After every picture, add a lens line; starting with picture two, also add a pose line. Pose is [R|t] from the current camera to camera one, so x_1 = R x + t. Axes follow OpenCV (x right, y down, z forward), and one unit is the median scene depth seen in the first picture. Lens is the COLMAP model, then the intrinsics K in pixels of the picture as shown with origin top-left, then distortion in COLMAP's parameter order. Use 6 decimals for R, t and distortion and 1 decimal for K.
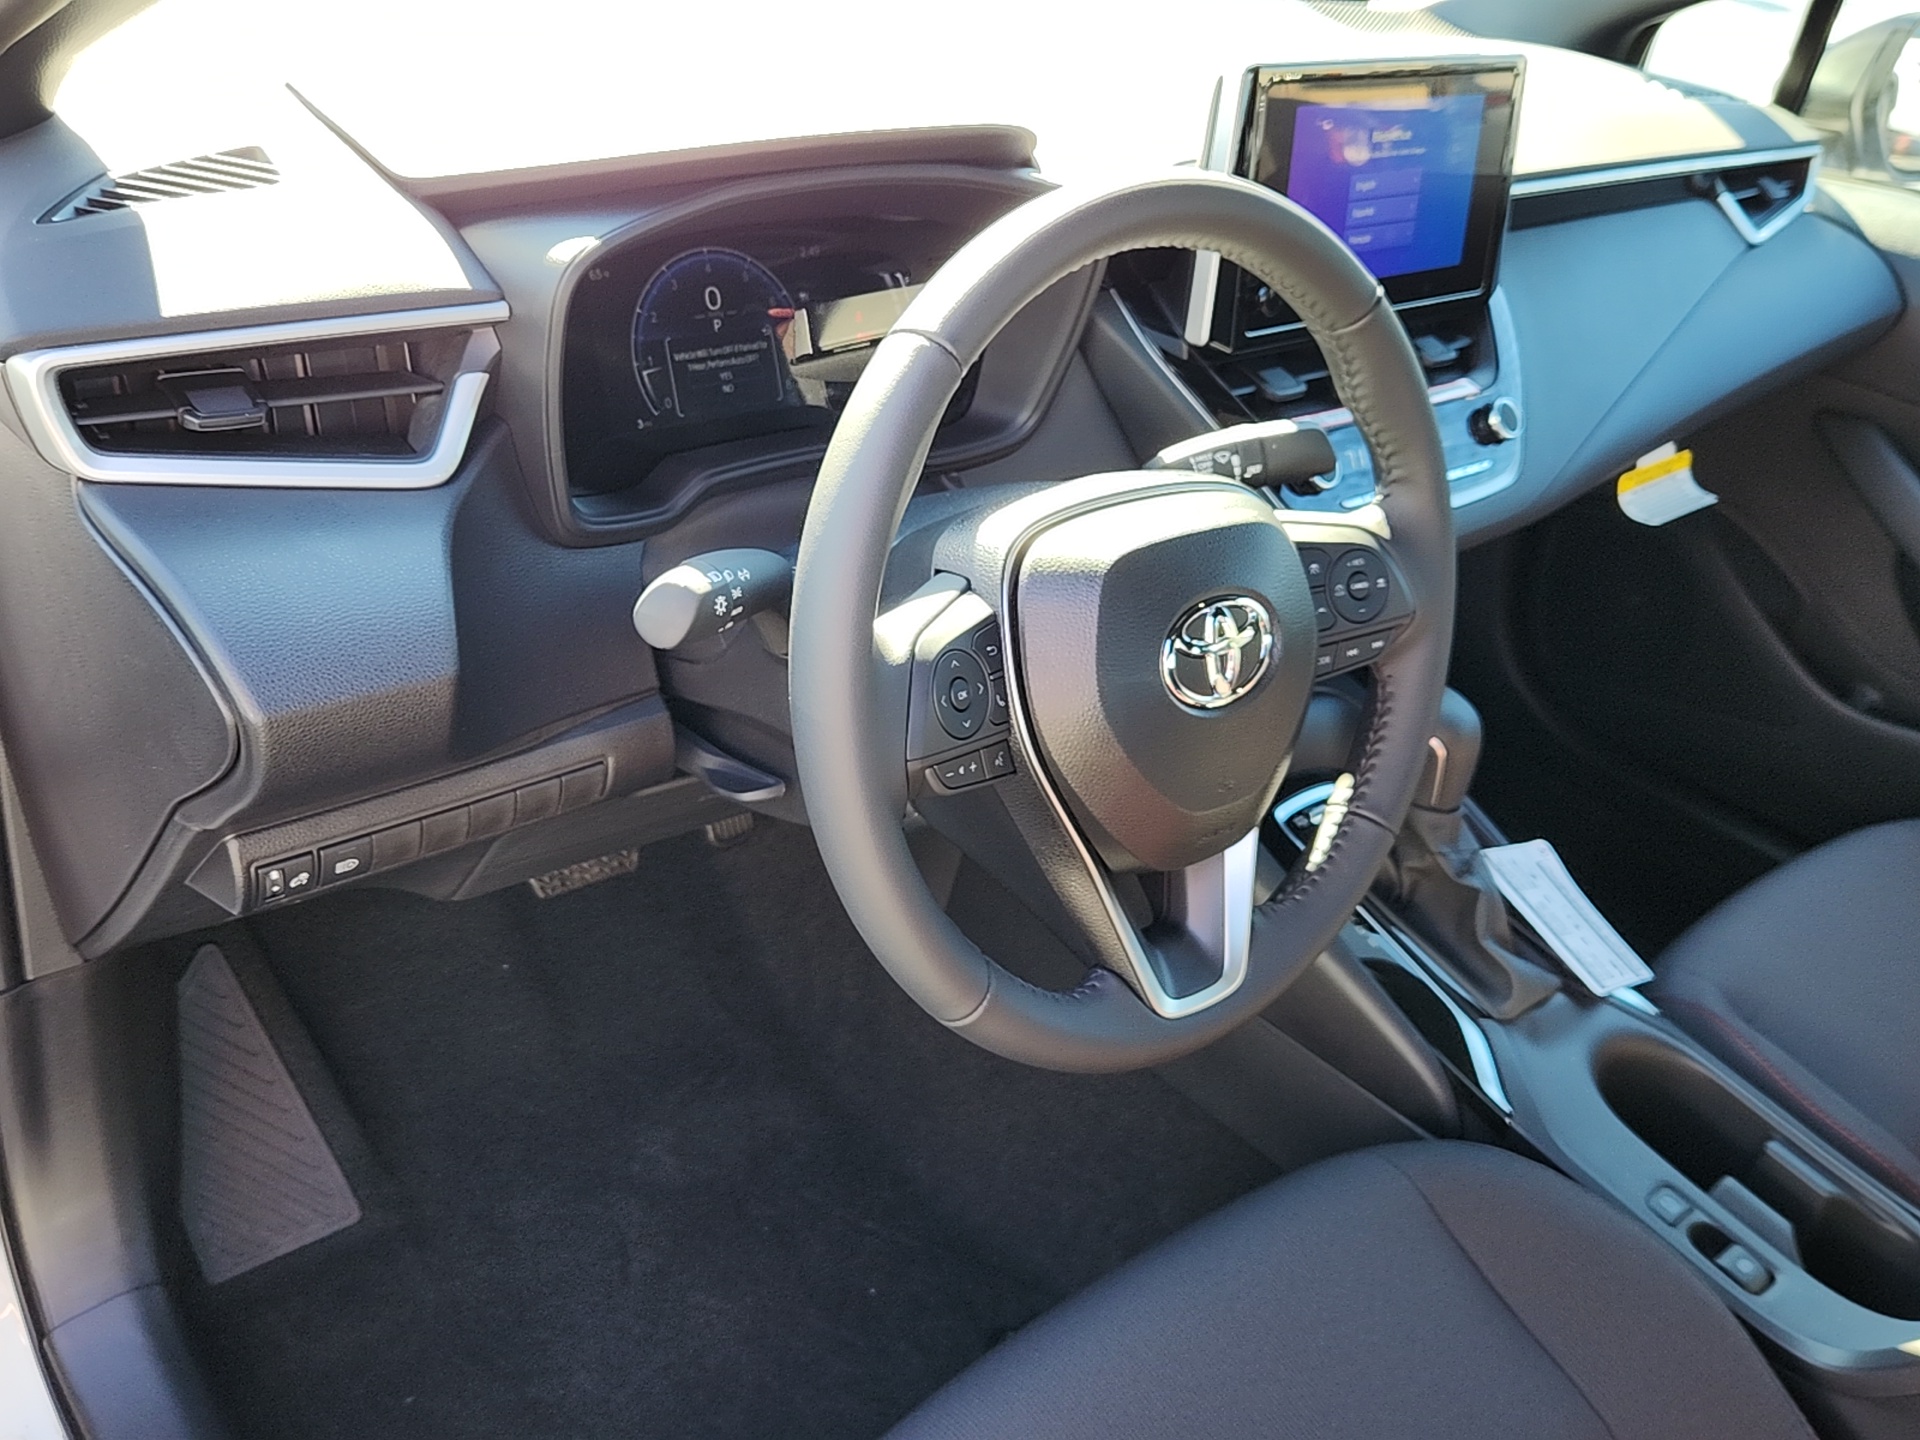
lens RADIAL K [[1654.4, 0, 961.6], [0, 1654.4, 715.0], [0, 0, 1]] dist [0.015917, -0.000541]
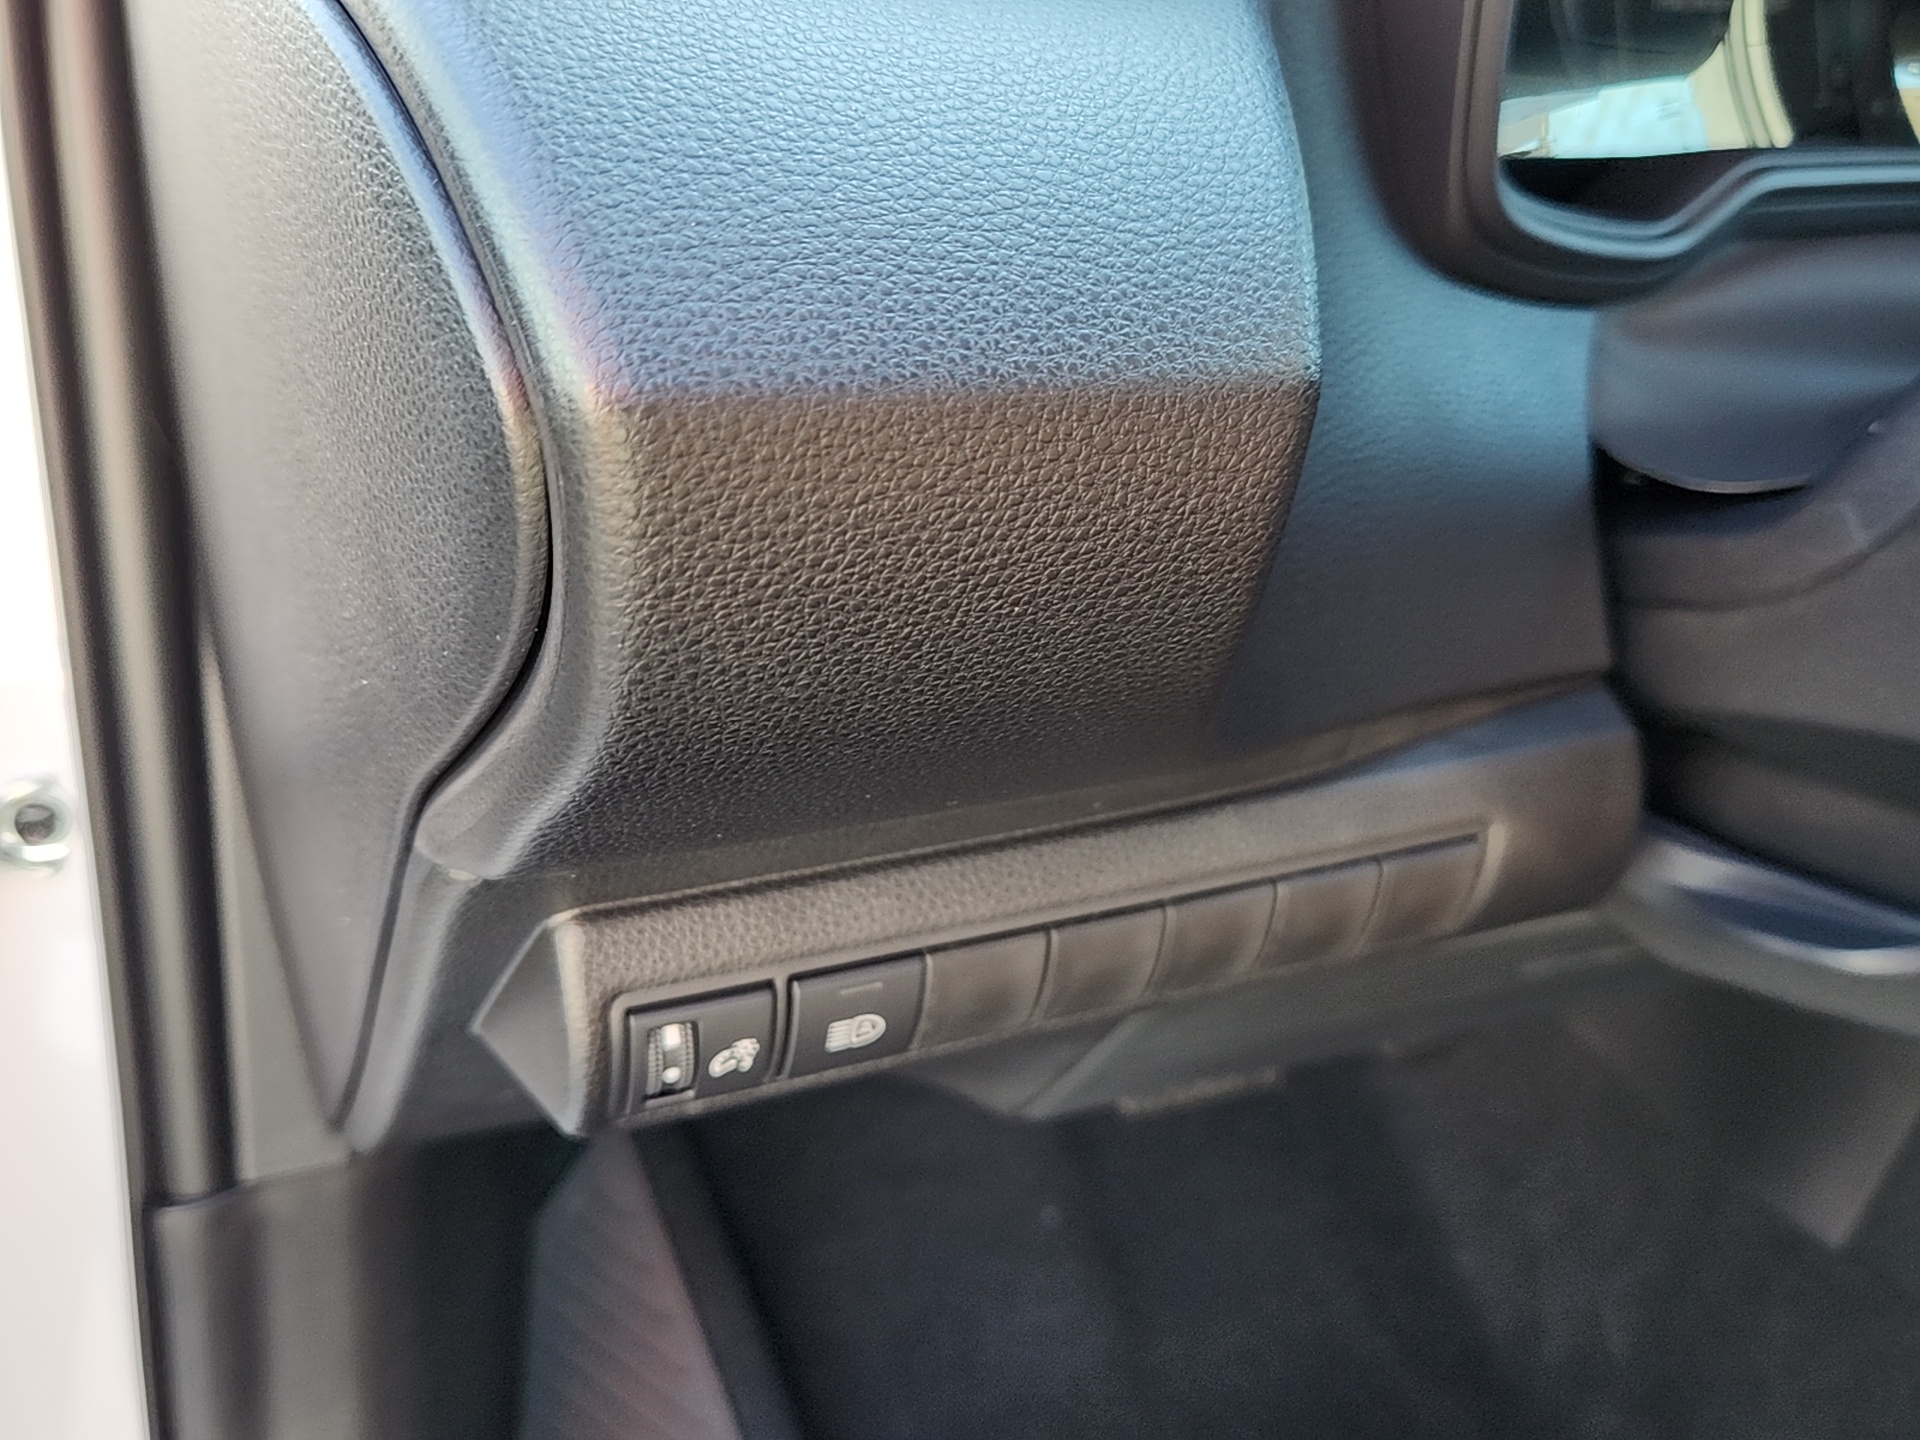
lens RADIAL K [[1654.4, 0, 961.6], [0, 1654.4, 715.0], [0, 0, 1]] dist [0.015917, -0.000541]
pose [[0.957848, 0.058512, -0.281254, -0.234914], [-0.089929, 0.990903, -0.100117, 0.052578], [0.272838, 0.121190, 0.954397, 0.609547]]
